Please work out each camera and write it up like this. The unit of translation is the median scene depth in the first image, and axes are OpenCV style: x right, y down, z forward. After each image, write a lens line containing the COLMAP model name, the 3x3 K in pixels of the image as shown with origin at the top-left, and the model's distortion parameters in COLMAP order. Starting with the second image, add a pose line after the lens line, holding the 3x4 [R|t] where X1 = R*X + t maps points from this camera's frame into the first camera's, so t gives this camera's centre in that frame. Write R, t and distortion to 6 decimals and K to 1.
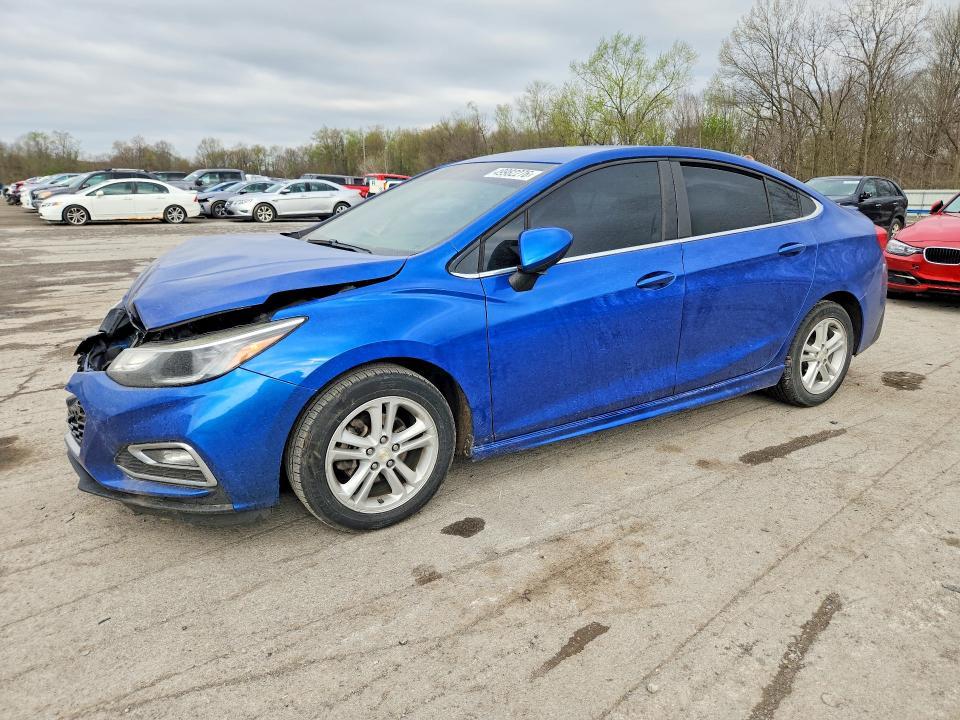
lens RADIAL K [[624.6, 0, 480.4], [0, 624.6, 362.0], [0, 0, 1]] dist [0.007879, -0.002299]
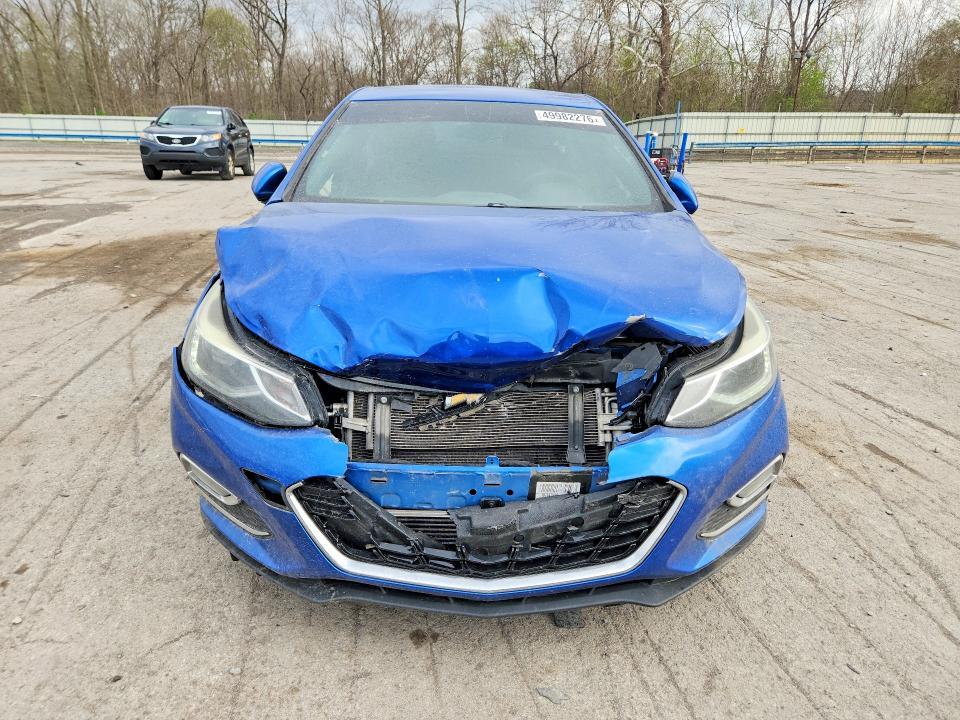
lens RADIAL K [[645.0, 0, 479.7], [0, 645.0, 363.1], [0, 0, 1]] dist [0.021060, 0.000048]
pose [[0.535655, -0.296712, 0.790592, -0.762491], [0.232826, 0.951840, 0.199481, -0.139021], [-0.811706, 0.077217, 0.578940, 0.464747]]
